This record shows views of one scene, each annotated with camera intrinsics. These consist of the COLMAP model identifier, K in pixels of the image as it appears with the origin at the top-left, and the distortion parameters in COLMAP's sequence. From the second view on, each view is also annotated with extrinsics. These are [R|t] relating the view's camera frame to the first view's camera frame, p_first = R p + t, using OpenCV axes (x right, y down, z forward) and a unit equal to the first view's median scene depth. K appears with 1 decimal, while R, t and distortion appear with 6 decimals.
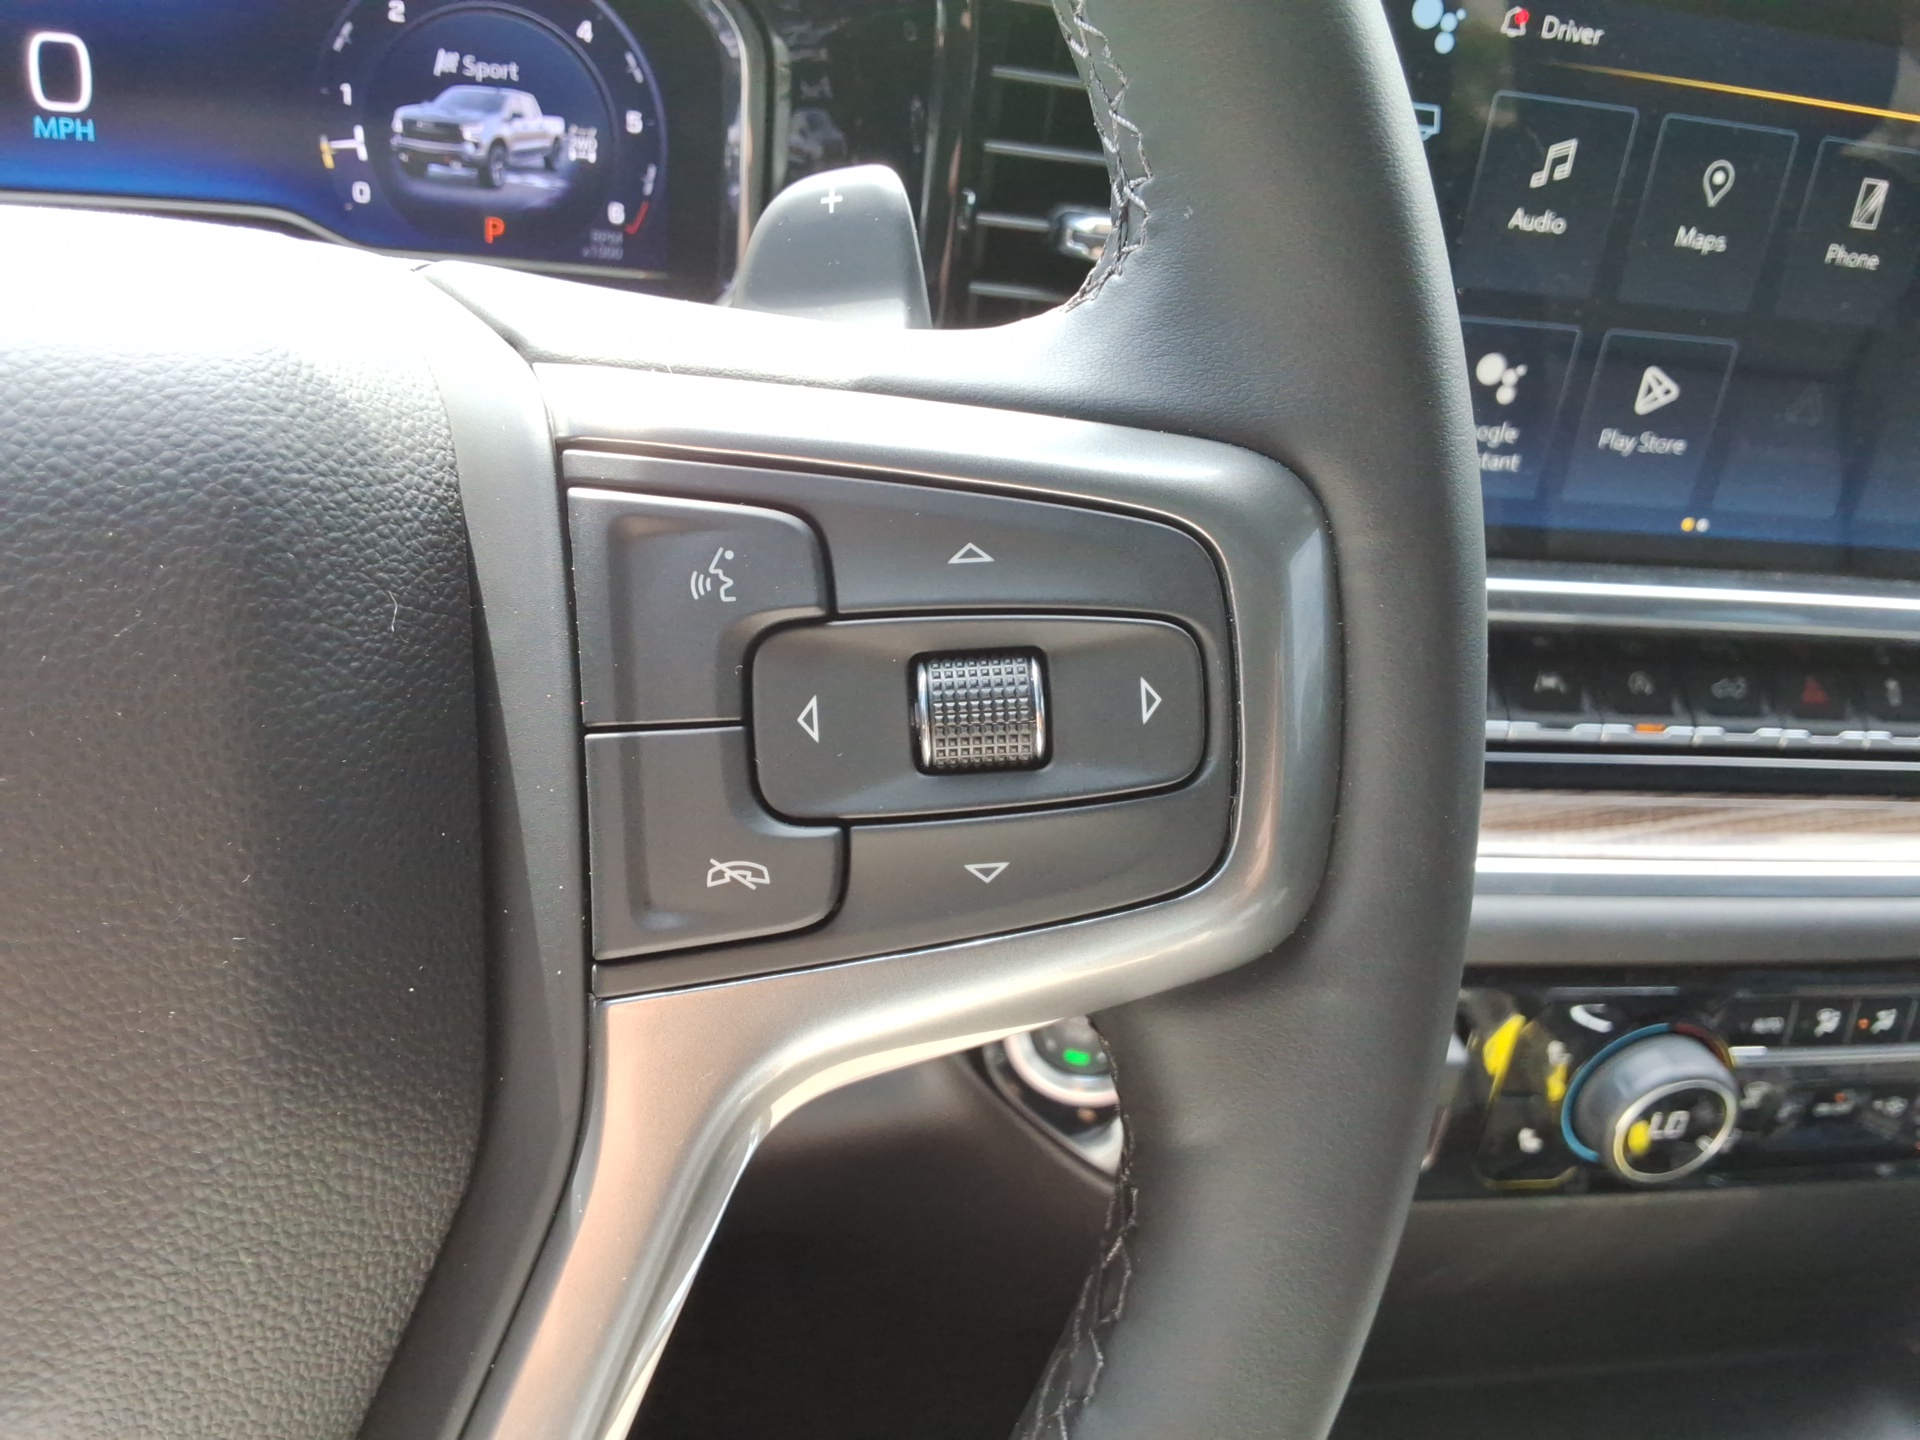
lens RADIAL K [[1555.6, 0, 971.9], [0, 1555.6, 705.0], [0, 0, 1]] dist [0.112983, -0.181054]
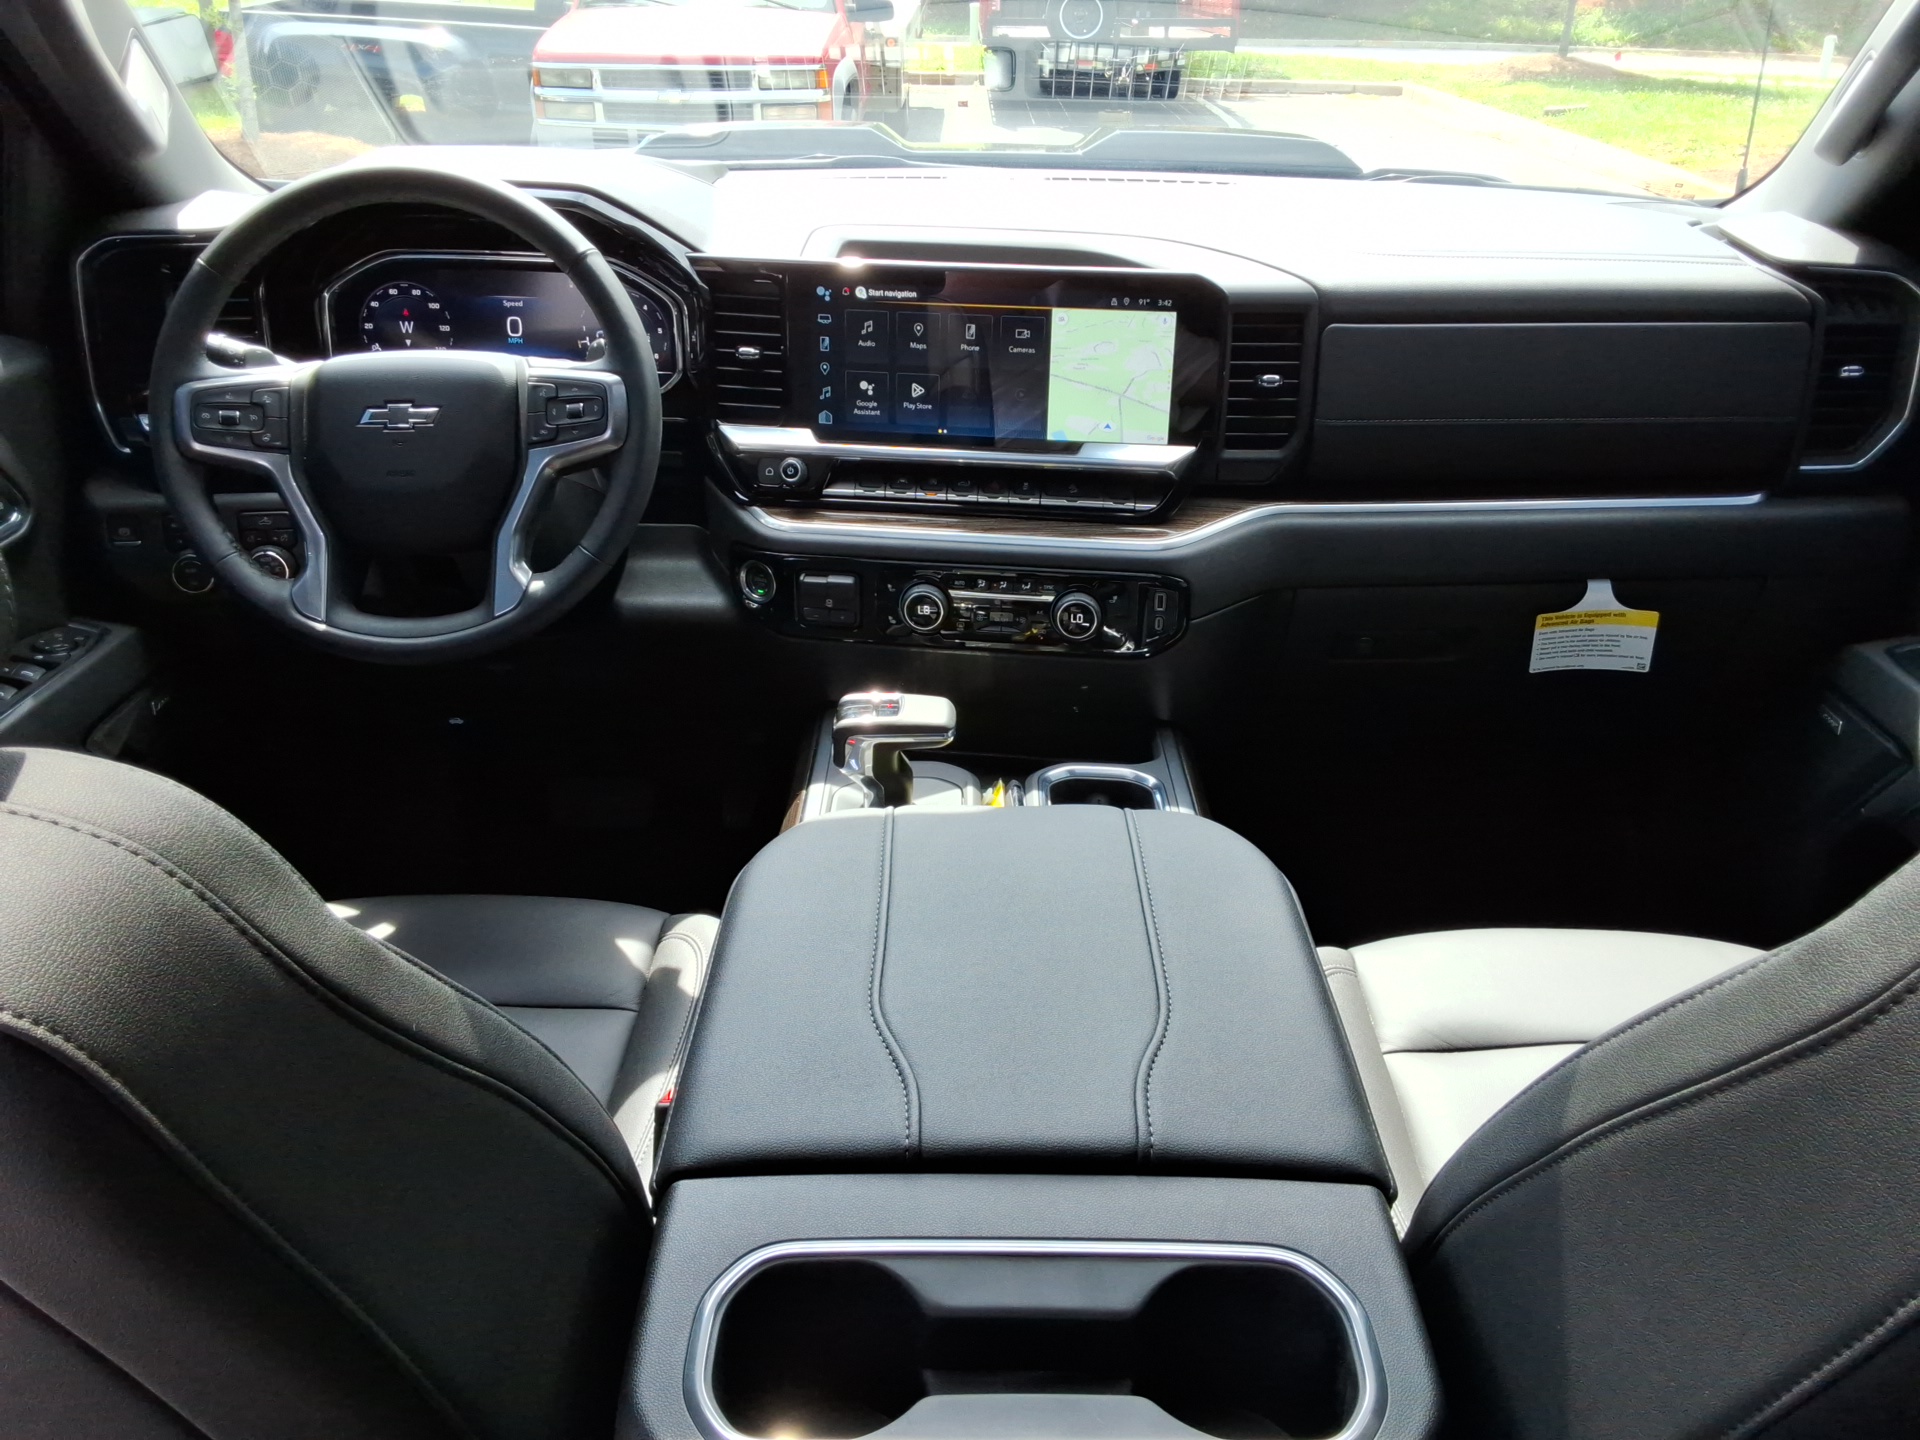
lens RADIAL K [[1553.9, 0, 1000.8], [0, 1553.9, 727.6], [0, 0, 1]] dist [0.127176, -0.236669]
pose [[0.948297, 0.014228, -0.317066, 1.724201], [-0.042052, 0.995820, -0.081086, 0.811992], [0.314587, 0.090227, 0.944931, -2.116582]]
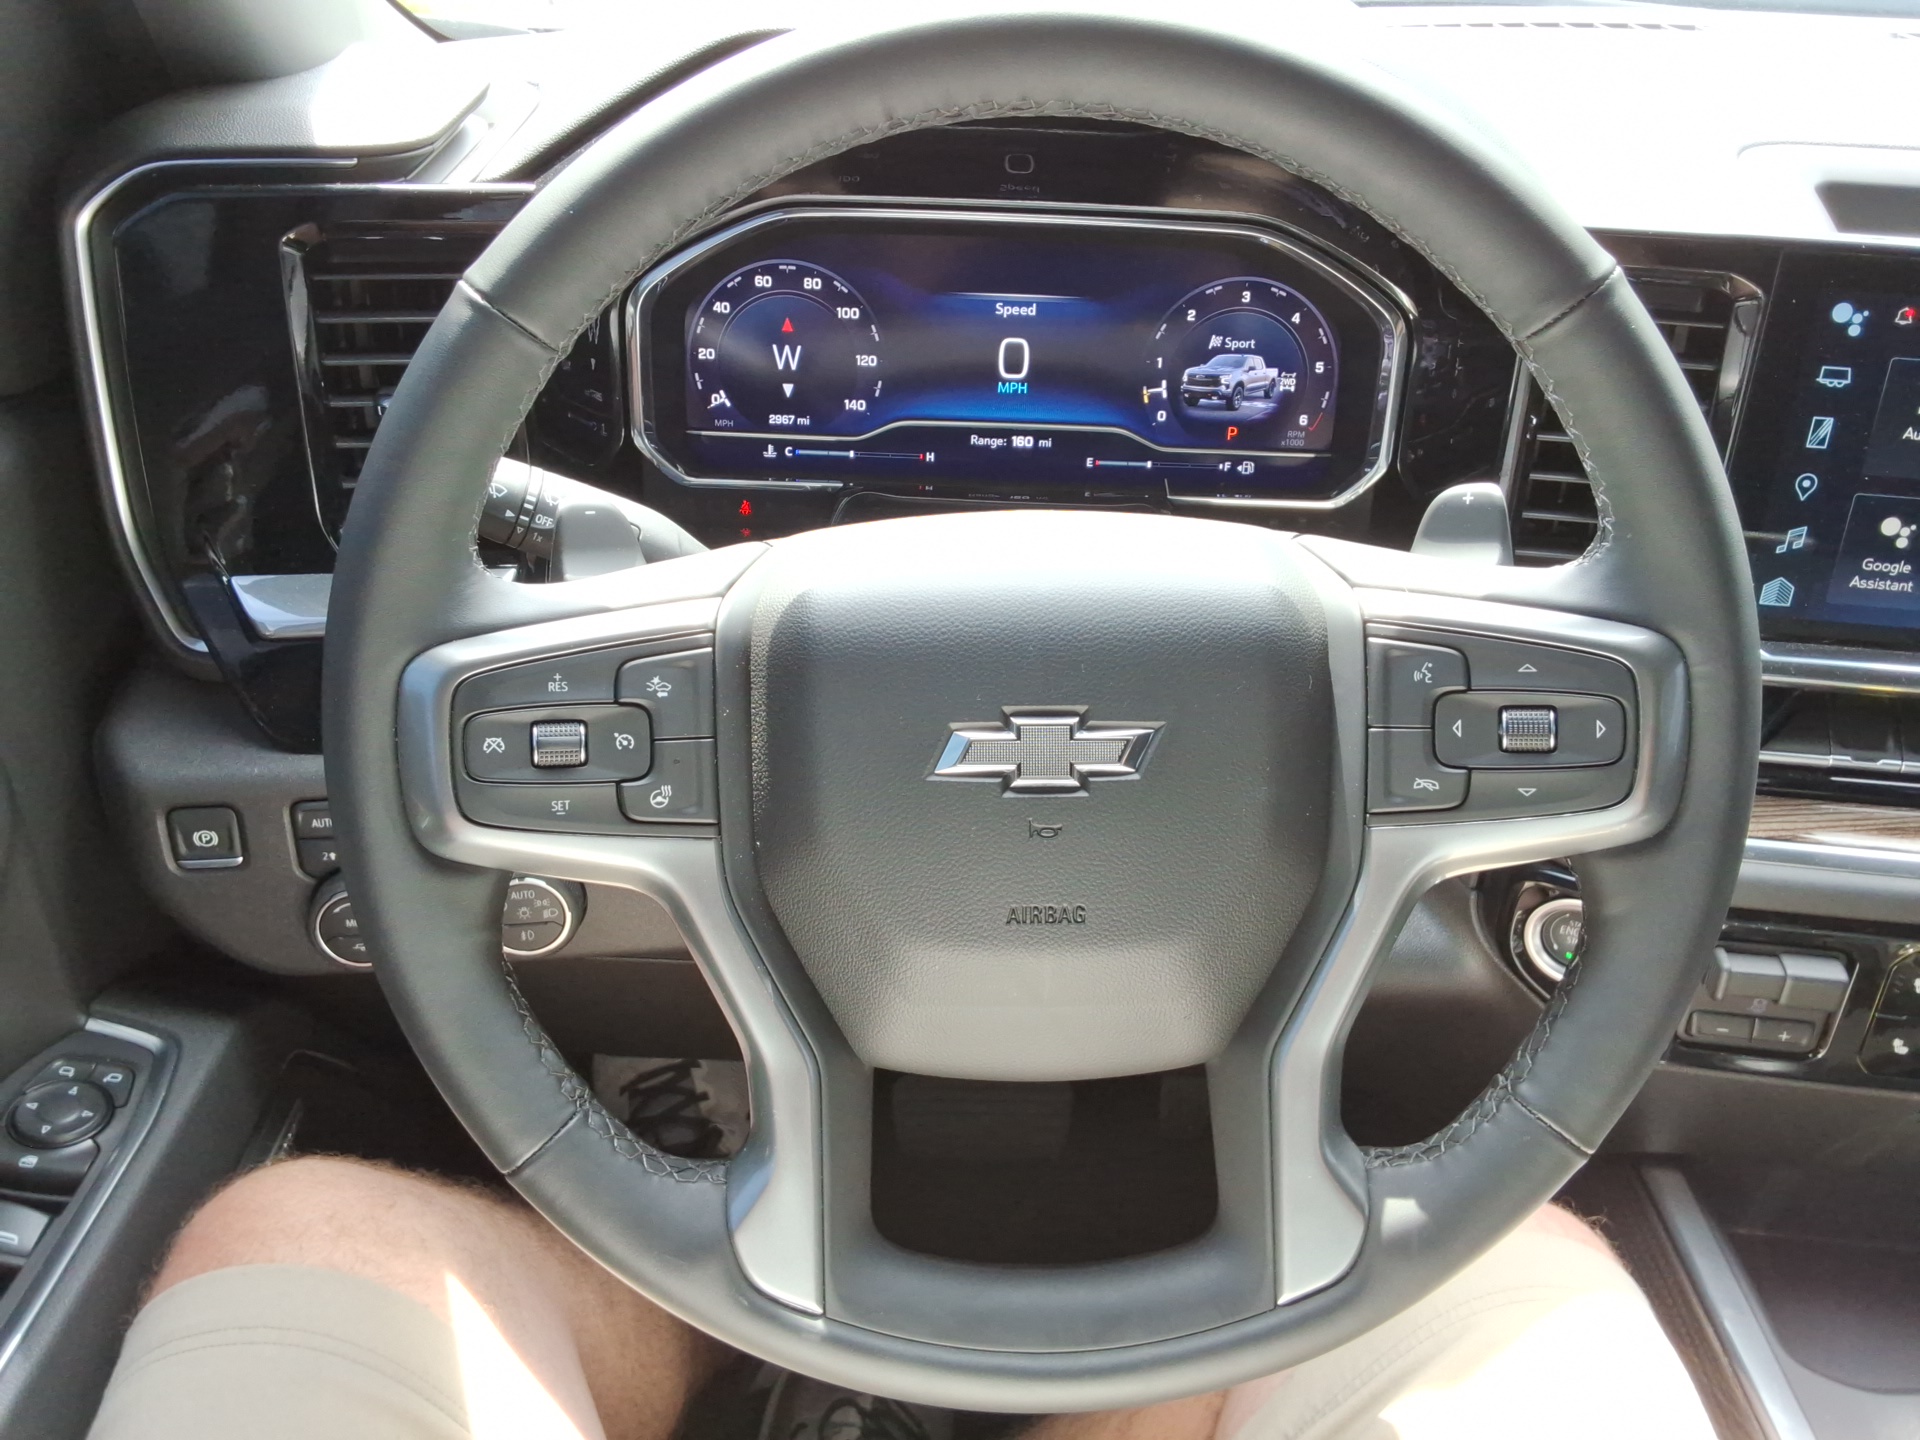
lens RADIAL K [[1548.6, 0, 973.7], [0, 1548.6, 707.8], [0, 0, 1]] dist [0.127812, -0.210303]
pose [[0.947587, 0.055703, -0.314605, -0.019944], [-0.056560, 0.998379, 0.006412, 0.001569], [0.314452, 0.011718, 0.949201, -0.713499]]
